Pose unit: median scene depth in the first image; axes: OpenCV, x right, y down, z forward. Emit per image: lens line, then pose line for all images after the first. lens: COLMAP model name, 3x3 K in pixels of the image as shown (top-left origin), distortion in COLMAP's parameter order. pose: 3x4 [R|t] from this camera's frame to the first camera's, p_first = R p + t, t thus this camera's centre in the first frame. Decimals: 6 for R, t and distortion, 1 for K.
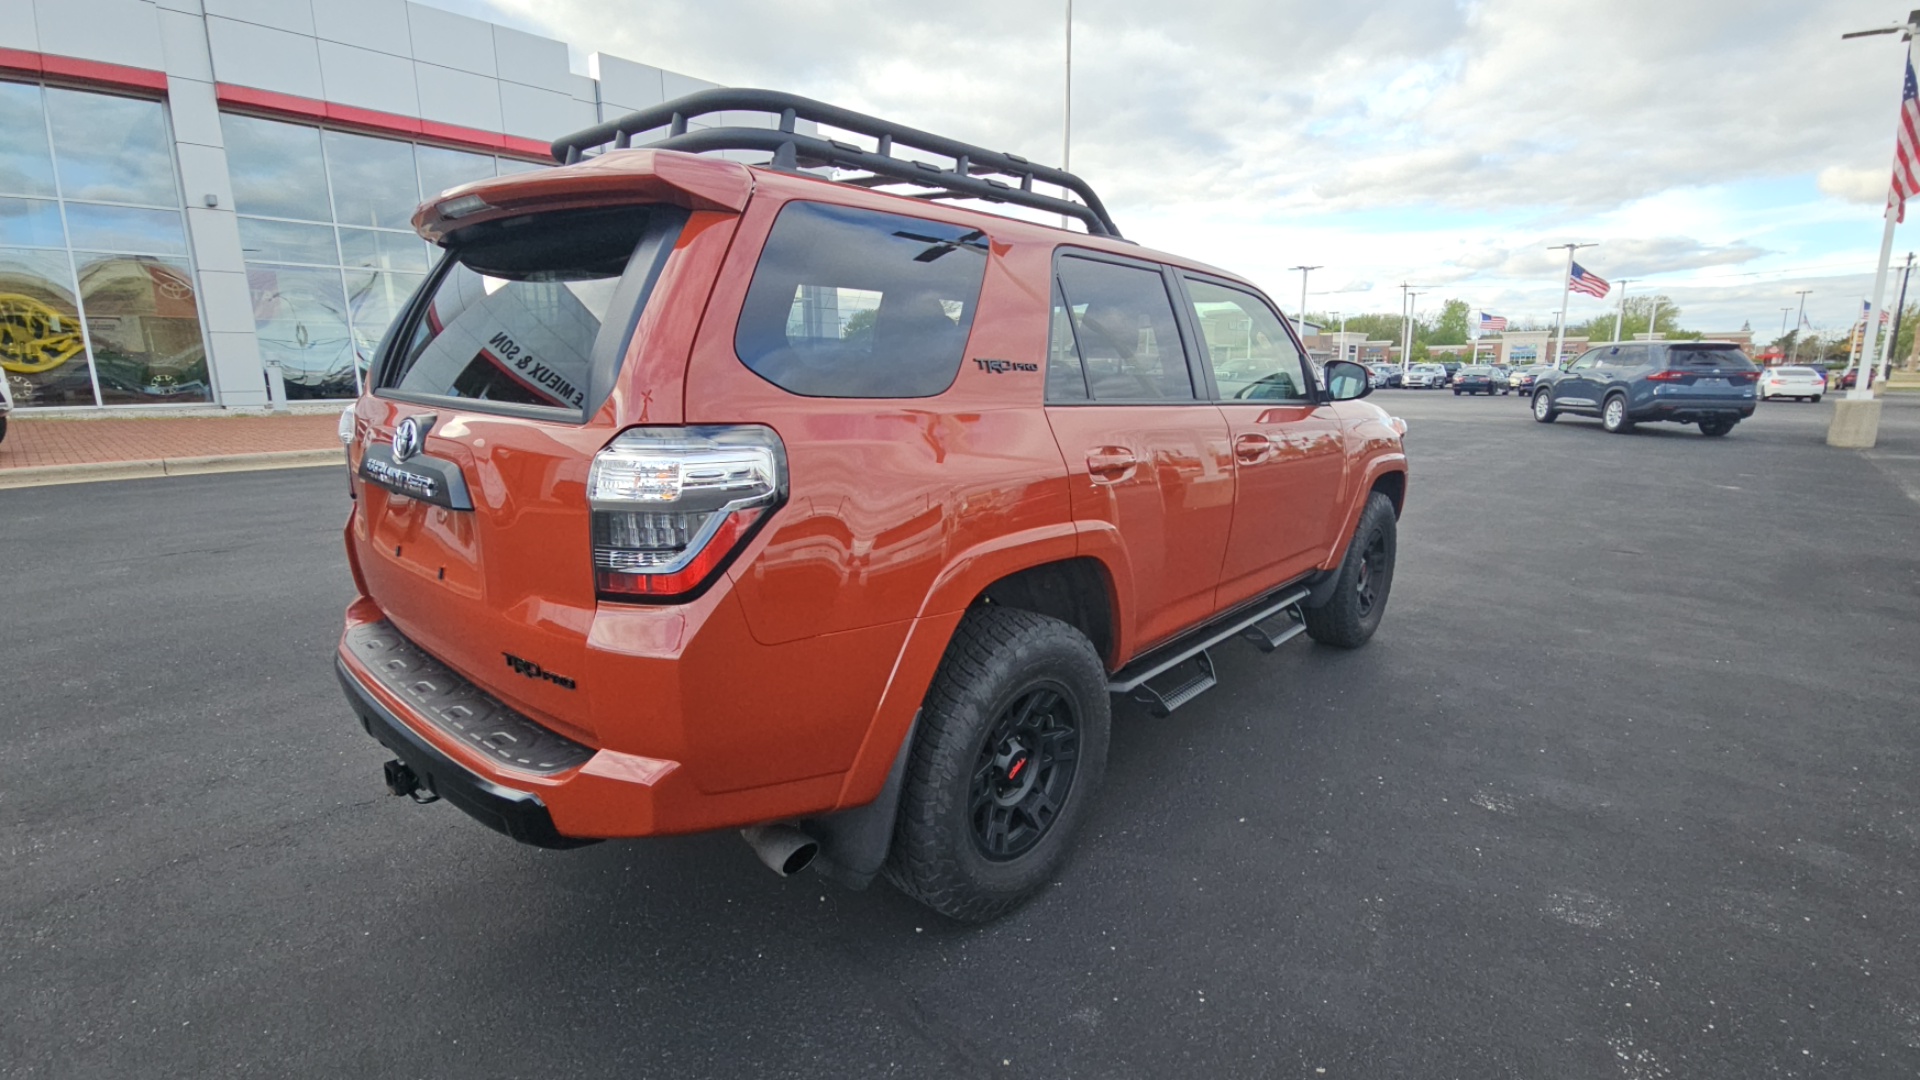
lens RADIAL K [[857.2, 0, 985.6], [0, 857.2, 536.1], [0, 0, 1]] dist [0.010660, -0.008428]
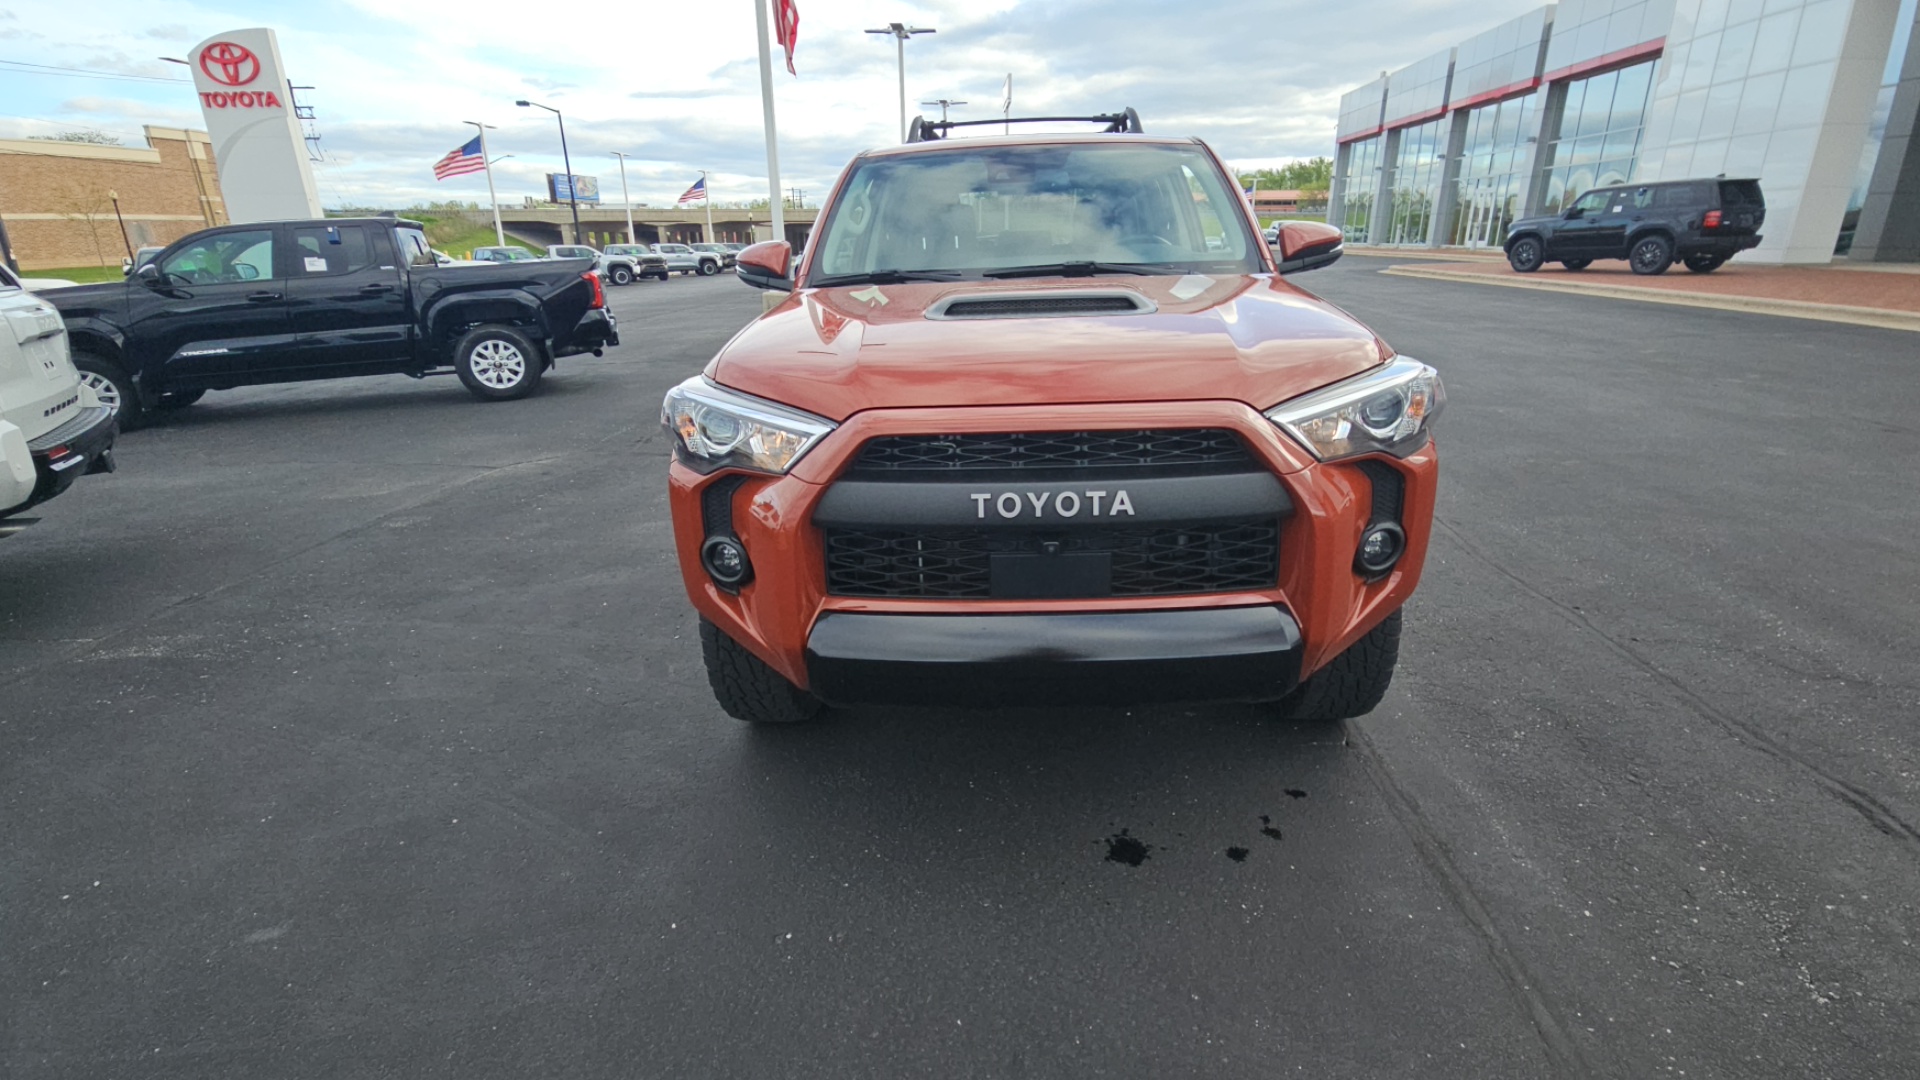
lens RADIAL K [[857.2, 0, 977.4], [0, 857.2, 547.0], [0, 0, 1]] dist [0.010660, -0.008428]
pose [[-0.787398, 0.221876, -0.575131, 0.162598], [-0.104814, 0.871207, 0.479596, -0.074112], [0.607469, 0.437914, -0.662731, 0.365547]]
